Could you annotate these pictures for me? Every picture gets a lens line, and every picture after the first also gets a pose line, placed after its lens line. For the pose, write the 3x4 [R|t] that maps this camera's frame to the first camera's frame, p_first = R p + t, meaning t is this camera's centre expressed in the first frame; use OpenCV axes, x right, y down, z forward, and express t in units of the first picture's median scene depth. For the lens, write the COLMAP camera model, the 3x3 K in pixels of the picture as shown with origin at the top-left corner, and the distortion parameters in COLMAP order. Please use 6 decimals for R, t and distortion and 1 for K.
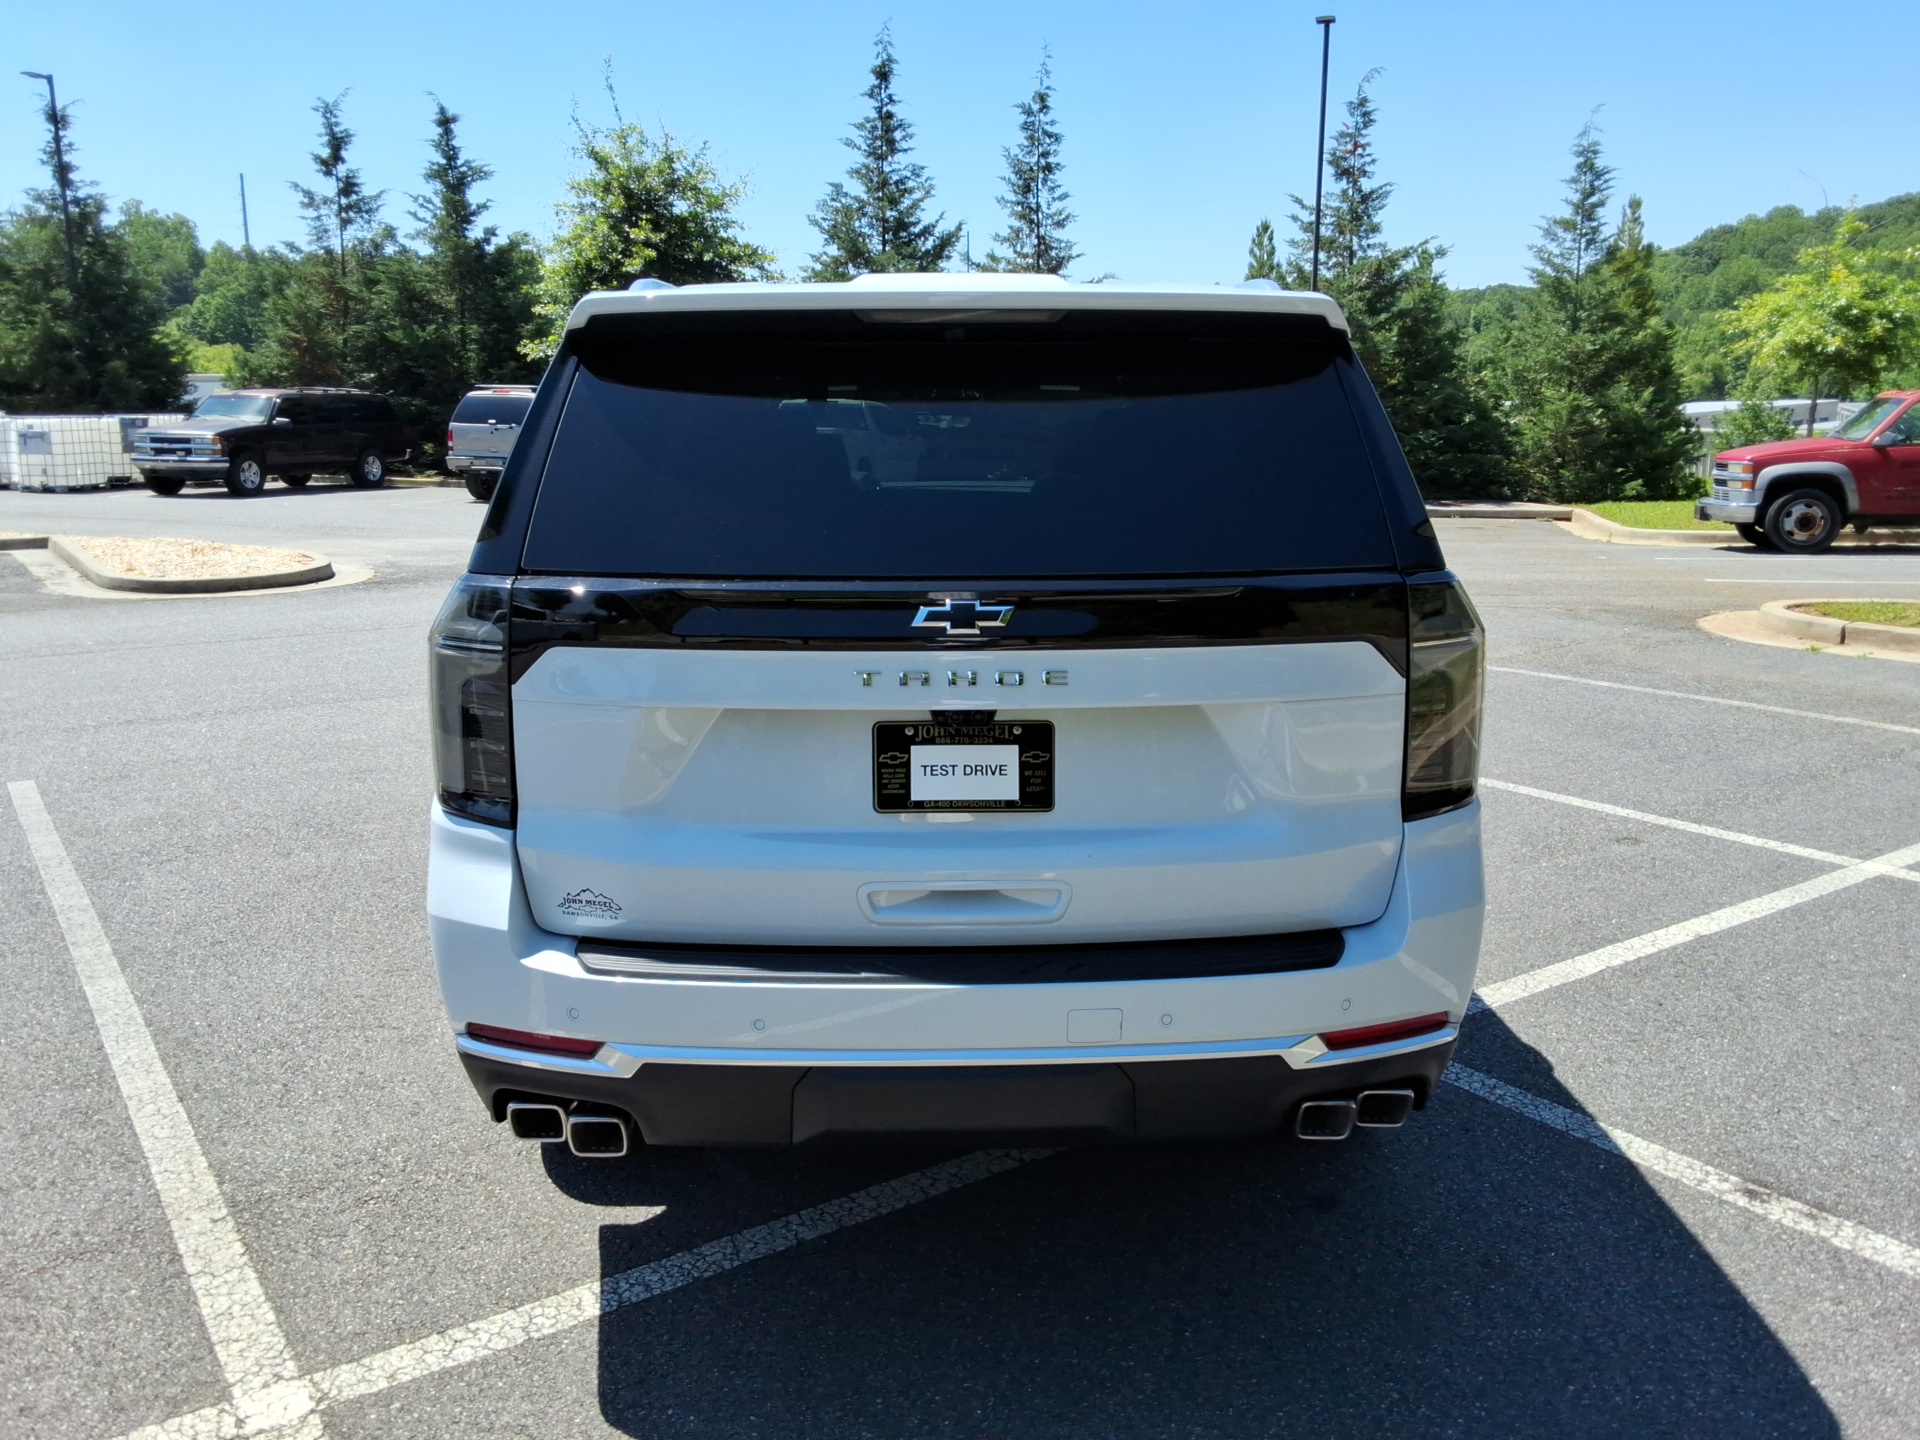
lens RADIAL K [[1544.6, 0, 968.3], [0, 1544.6, 697.6], [0, 0, 1]] dist [0.103028, -0.164124]
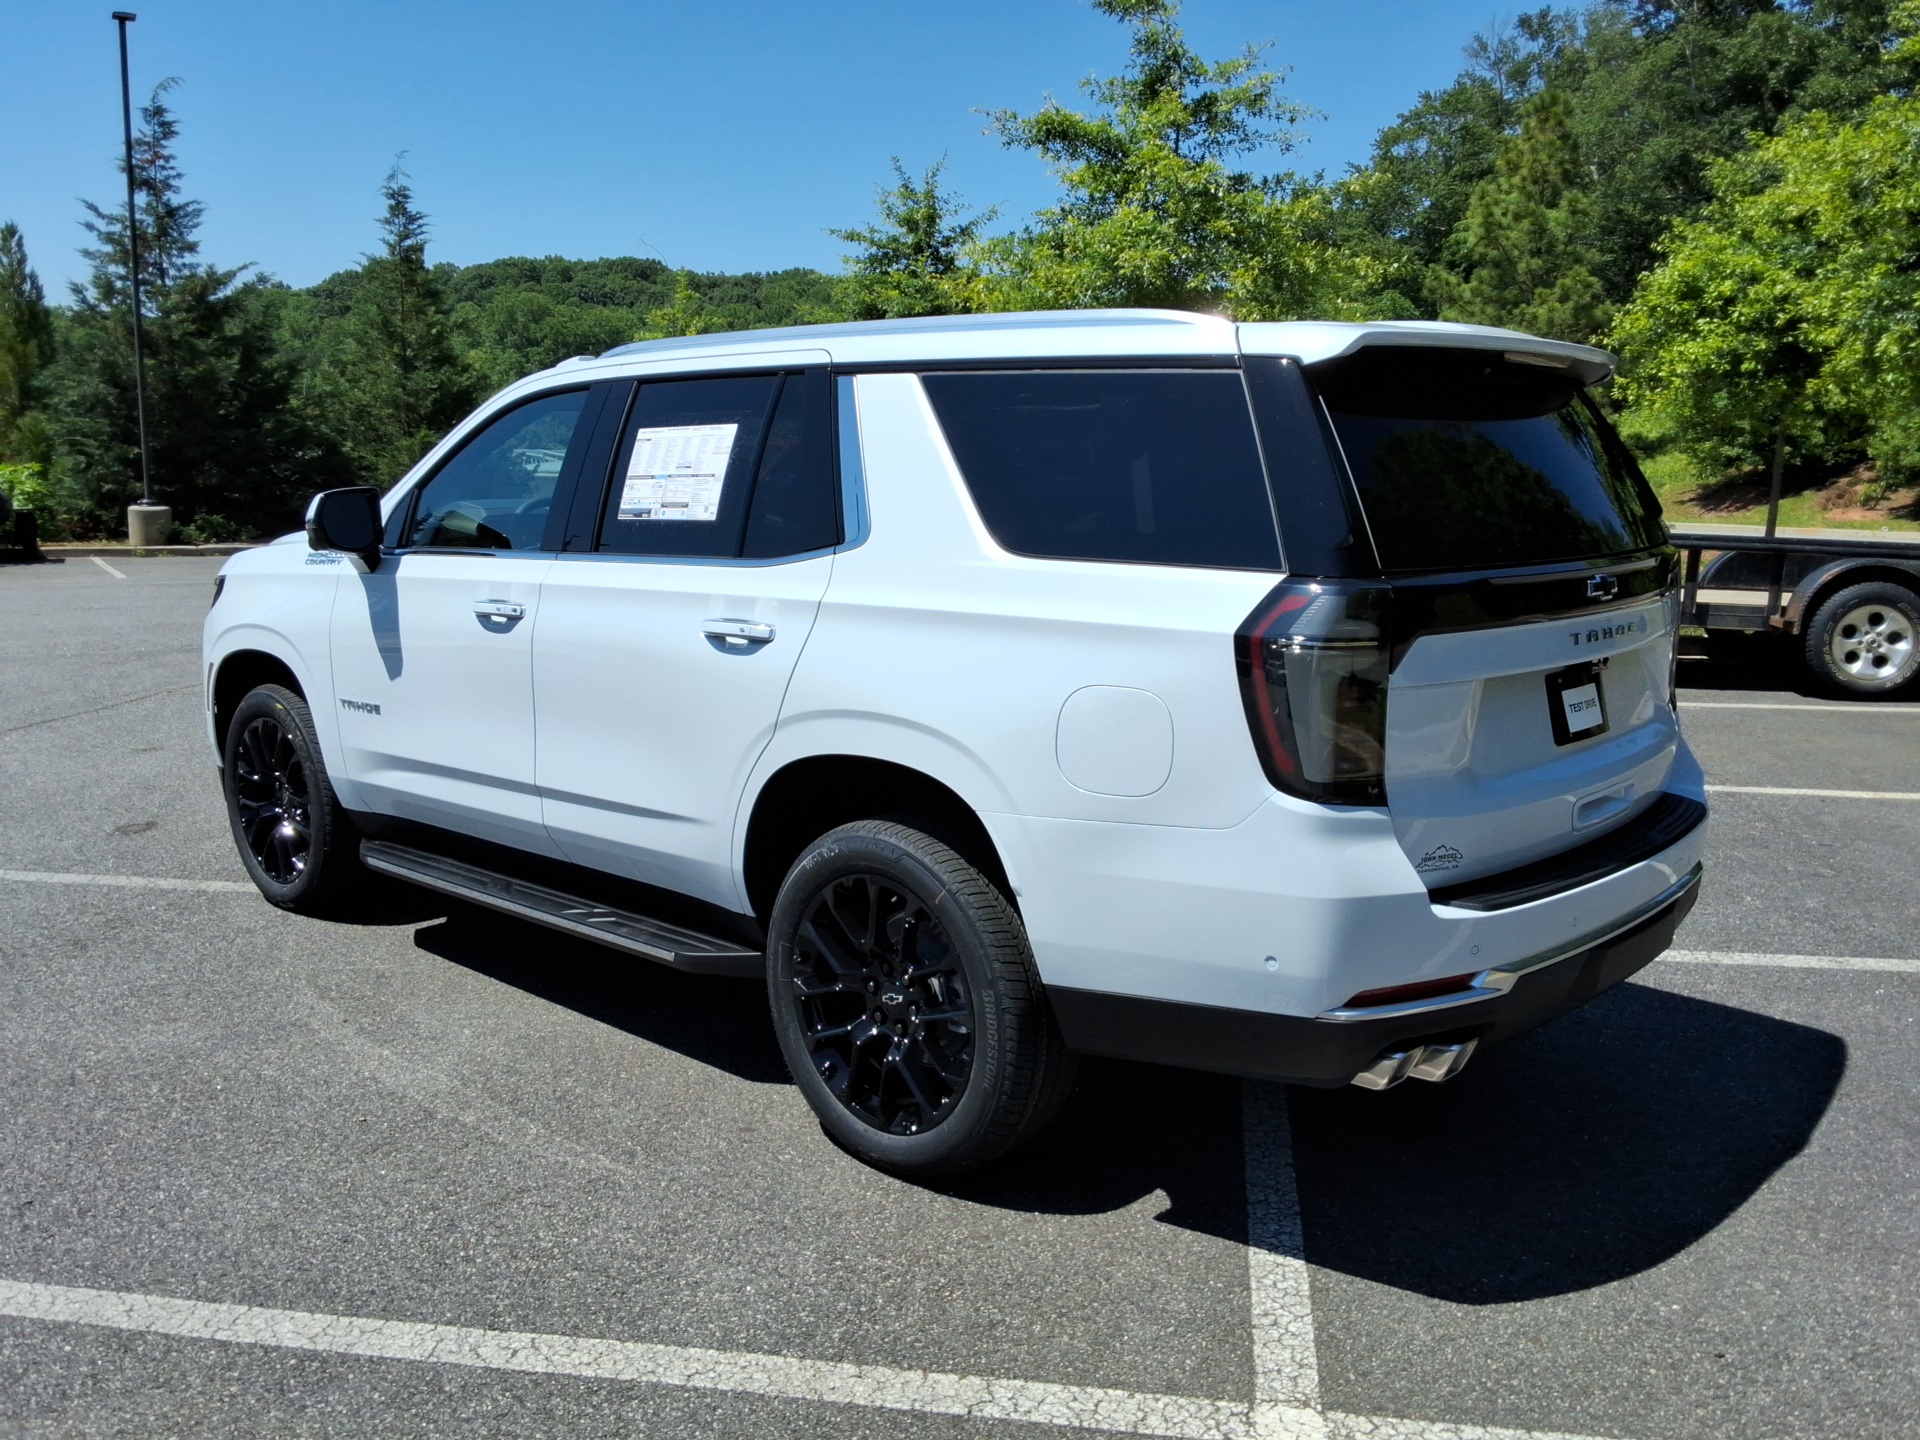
lens RADIAL K [[1544.6, 0, 967.0], [0, 1544.6, 699.4], [0, 0, 1]] dist [0.103028, -0.164124]
pose [[0.688837, -0.106501, 0.717050, -0.111270], [0.122234, 0.992050, 0.029921, -0.005221], [-0.714537, 0.067037, 0.696379, 0.038132]]
